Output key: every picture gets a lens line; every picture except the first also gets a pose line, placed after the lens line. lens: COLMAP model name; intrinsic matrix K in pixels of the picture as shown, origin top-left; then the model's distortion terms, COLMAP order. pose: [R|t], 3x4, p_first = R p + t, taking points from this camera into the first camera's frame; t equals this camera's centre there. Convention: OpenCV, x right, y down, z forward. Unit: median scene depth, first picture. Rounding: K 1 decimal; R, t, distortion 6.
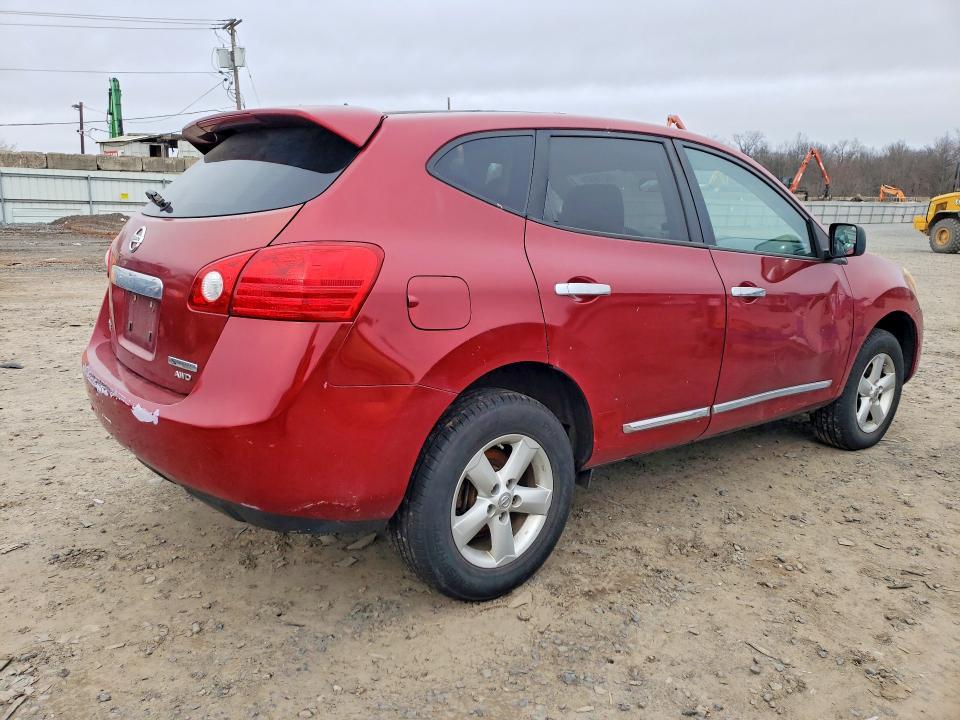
lens RADIAL K [[722.2, 0, 470.2], [0, 722.2, 360.4], [0, 0, 1]] dist [0.015642, 0.004321]
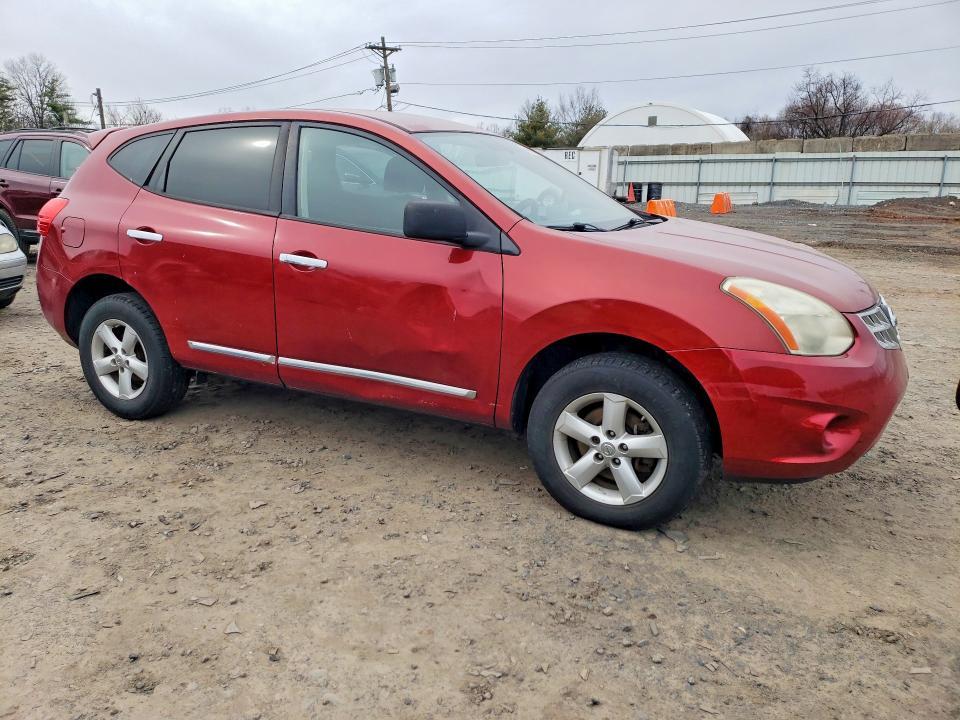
lens RADIAL K [[722.2, 0, 470.2], [0, 722.2, 360.4], [0, 0, 1]] dist [0.015642, 0.004321]
pose [[0.431109, 0.209157, -0.877723, 1.144813], [-0.189948, 0.972001, 0.138326, -0.114368], [0.882080, 0.107088, 0.458768, 0.584002]]
